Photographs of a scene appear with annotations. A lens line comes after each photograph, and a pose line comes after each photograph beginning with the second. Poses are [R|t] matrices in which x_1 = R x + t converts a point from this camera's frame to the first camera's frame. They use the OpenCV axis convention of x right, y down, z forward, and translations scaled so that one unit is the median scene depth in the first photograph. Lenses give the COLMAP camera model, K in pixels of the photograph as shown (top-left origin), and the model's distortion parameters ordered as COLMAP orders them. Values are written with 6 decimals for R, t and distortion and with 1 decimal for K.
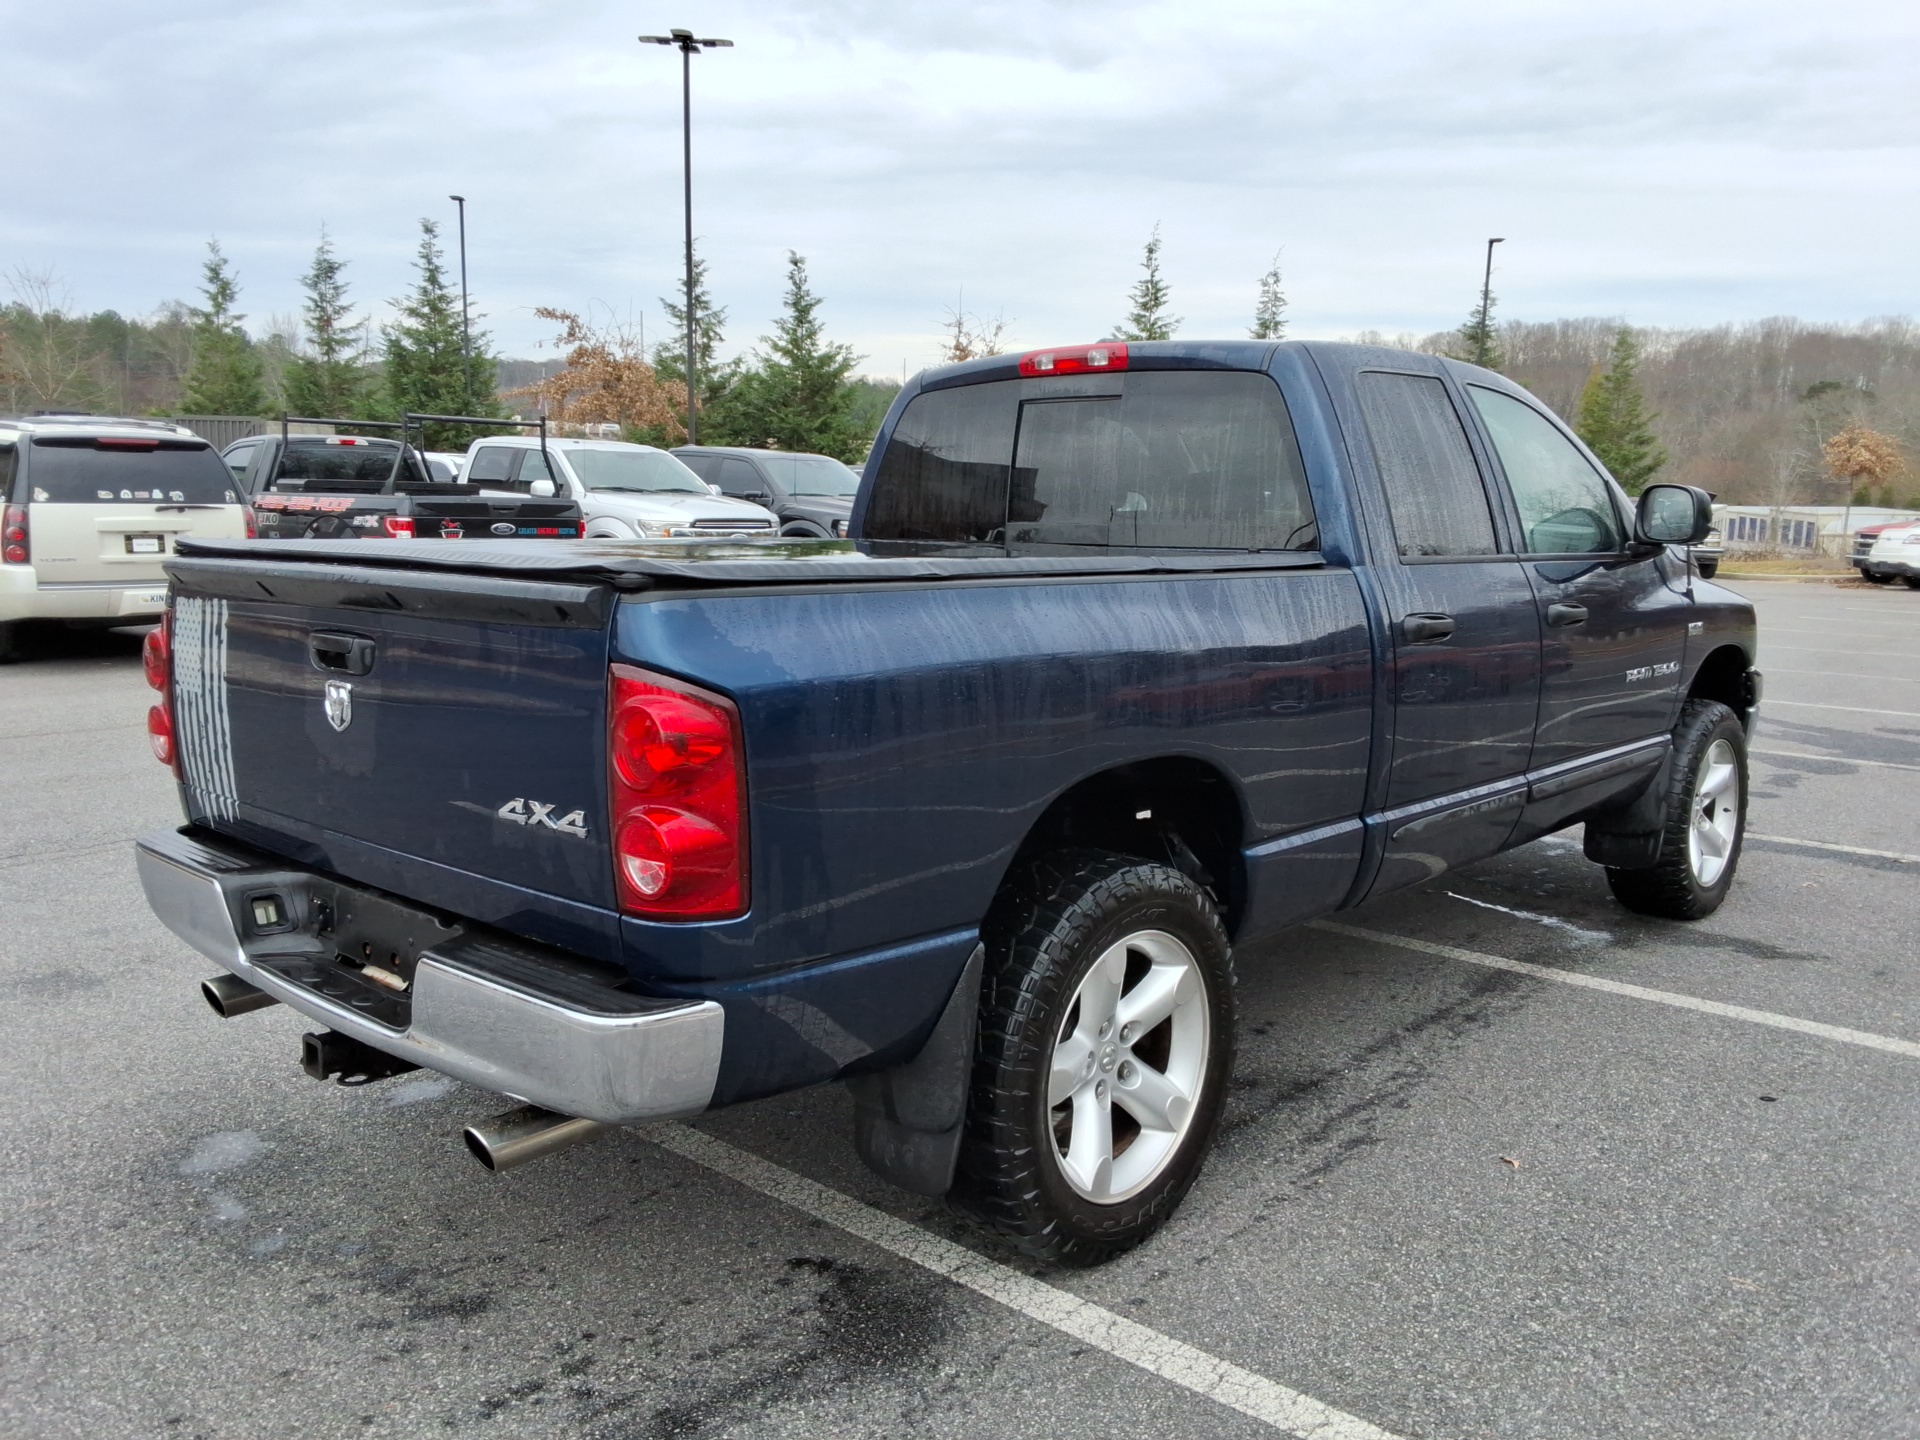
lens RADIAL K [[1529.5, 0, 984.6], [0, 1529.5, 725.6], [0, 0, 1]] dist [0.104058, -0.151167]
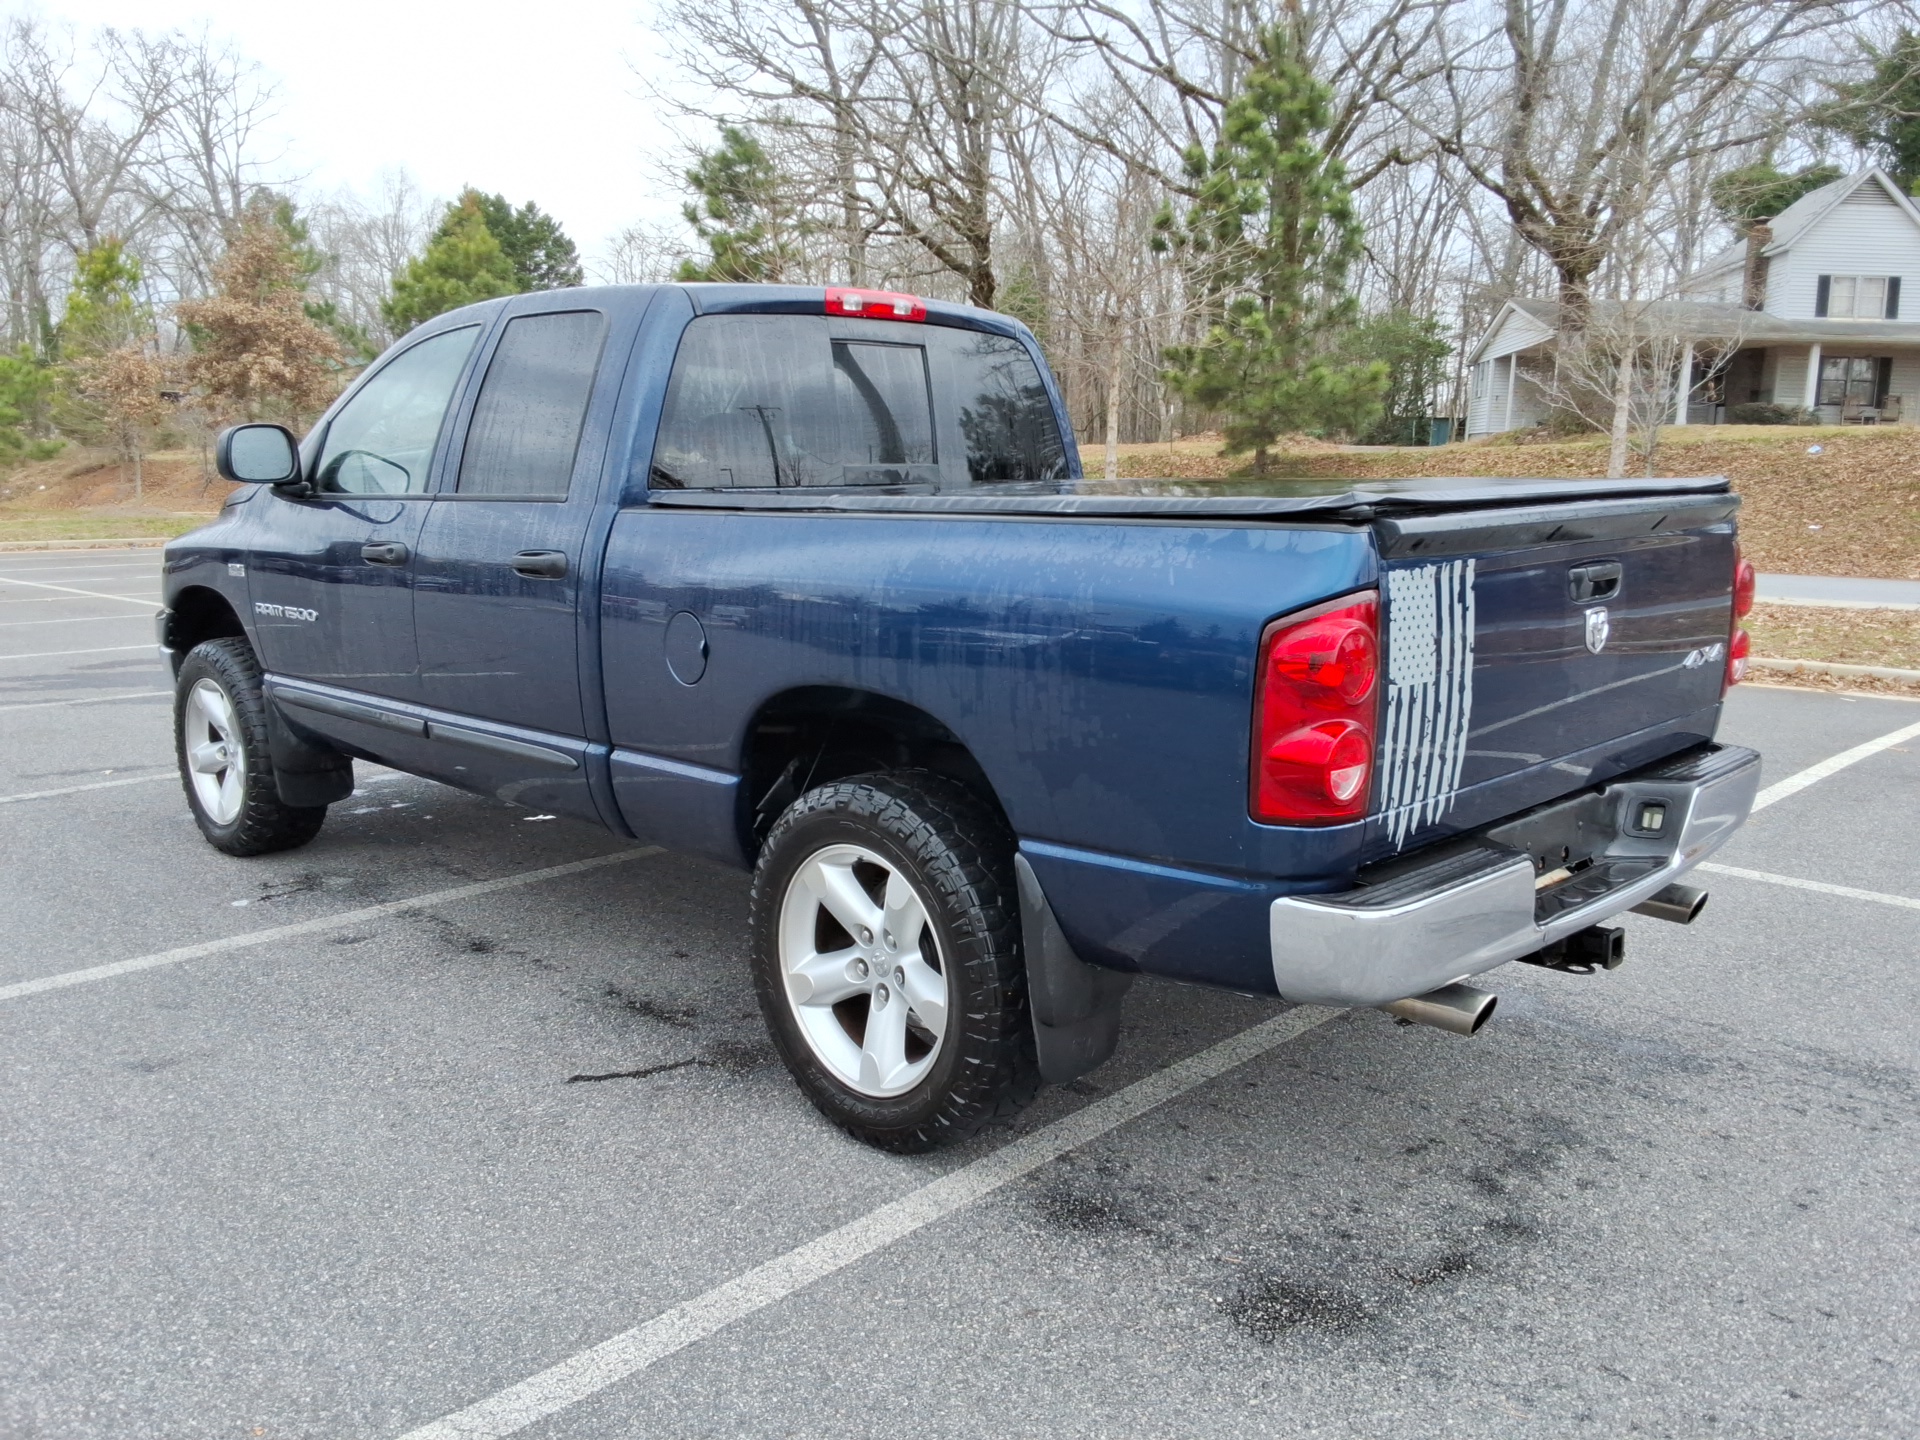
lens RADIAL K [[1529.5, 0, 973.6], [0, 1529.5, 722.5], [0, 0, 1]] dist [0.104058, -0.151167]
pose [[0.033072, -0.180252, 0.983064, -0.119074], [0.144853, 0.974081, 0.173732, -0.015911], [-0.988900, 0.136654, 0.058325, 0.108043]]
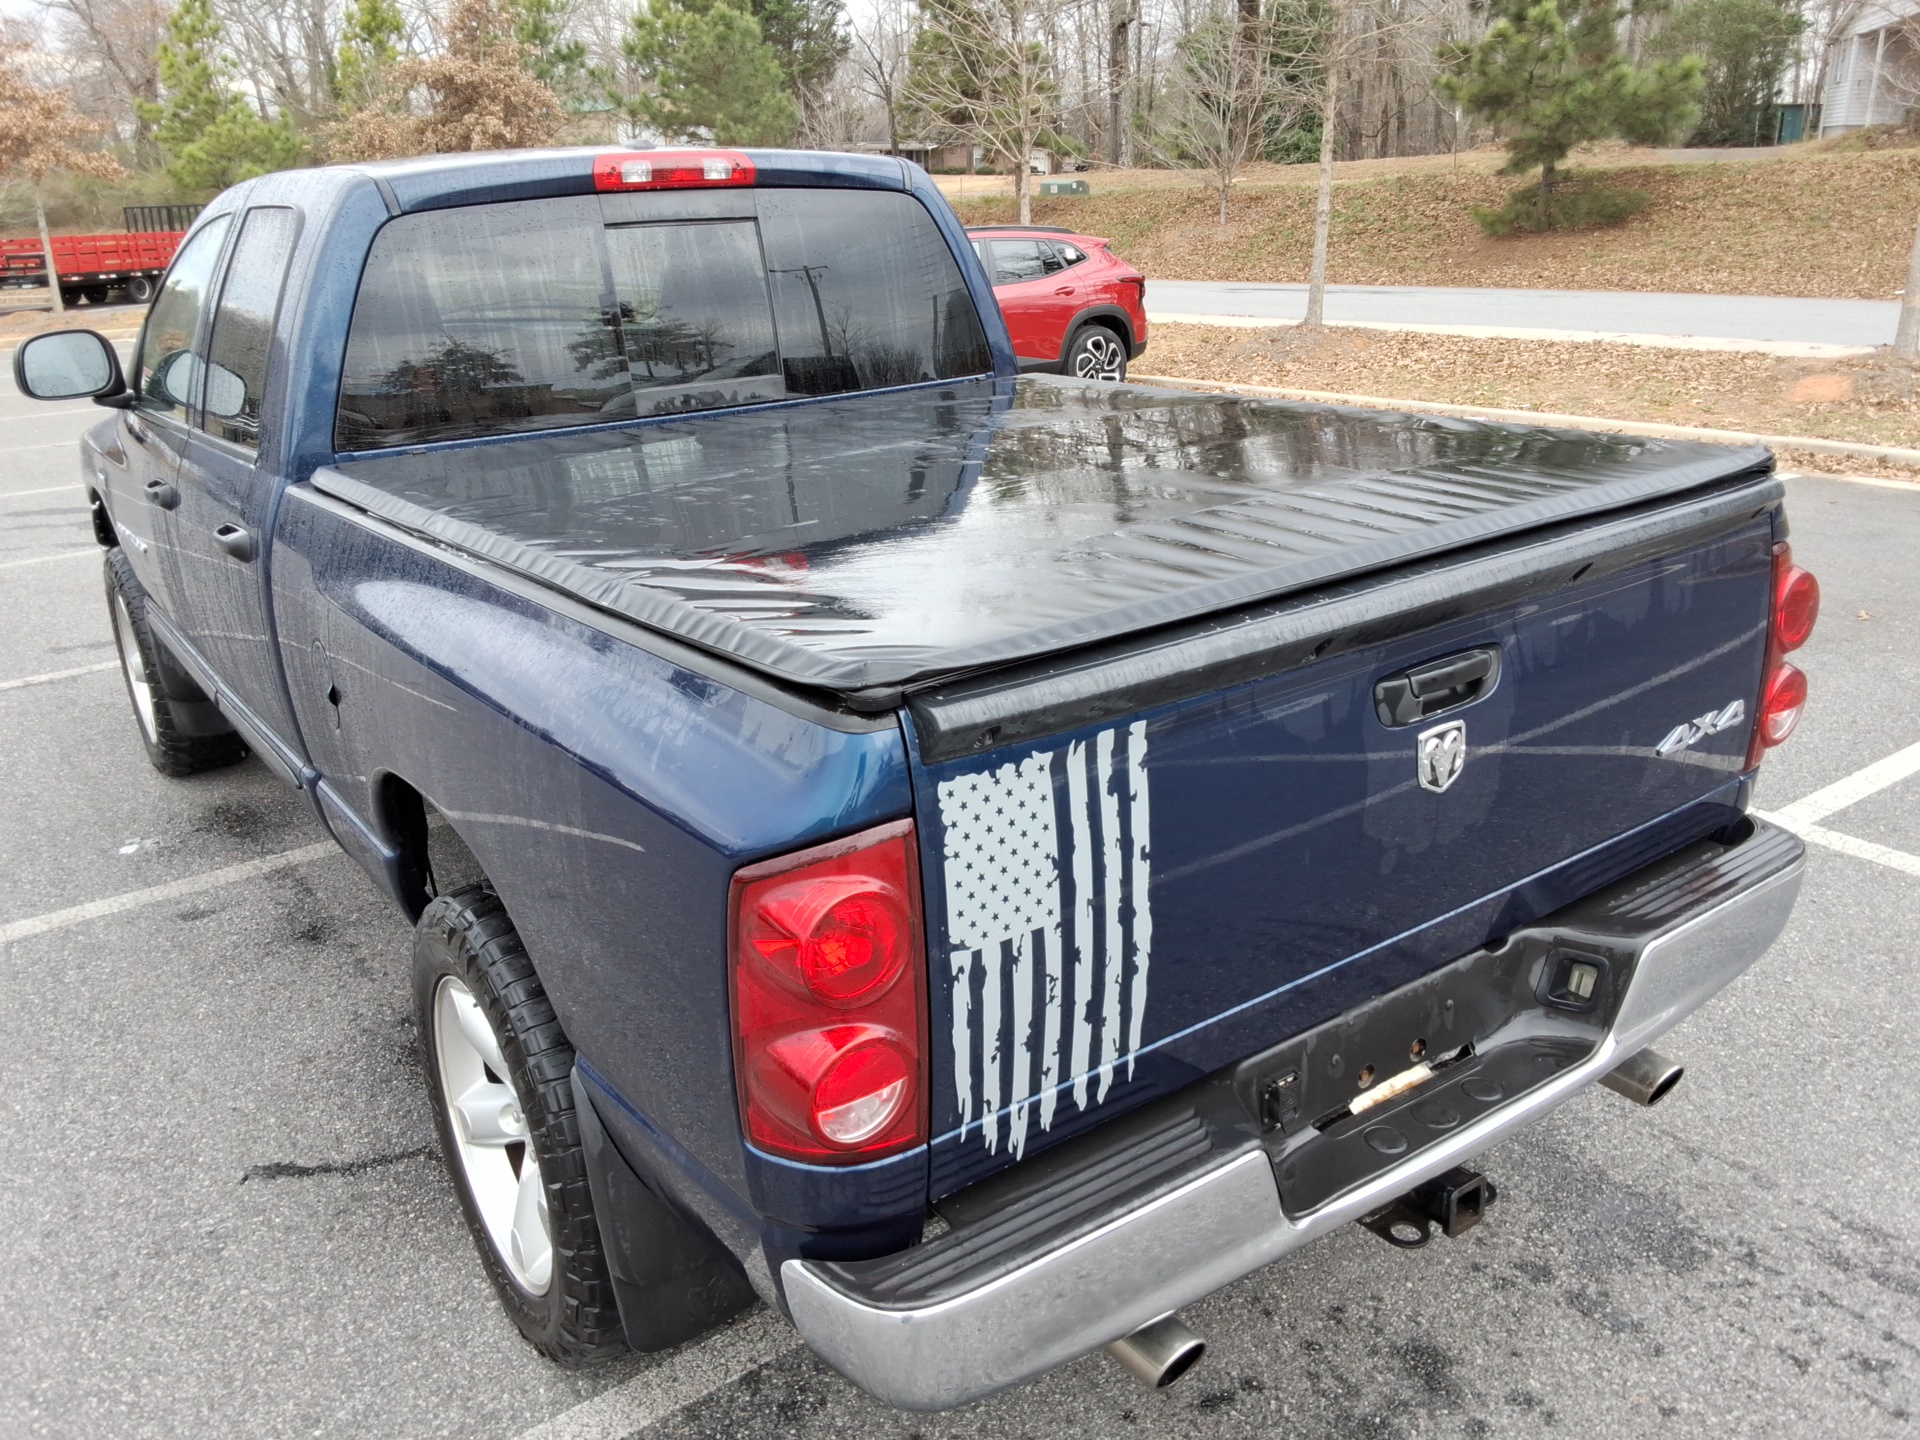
lens RADIAL K [[1529.5, 0, 974.3], [0, 1529.5, 722.6], [0, 0, 1]] dist [0.104058, -0.151167]
pose [[0.209368, -0.342270, 0.915979, -0.086777], [0.184103, 0.933785, 0.306842, -0.022371], [-0.960350, 0.104391, 0.258517, 0.080005]]
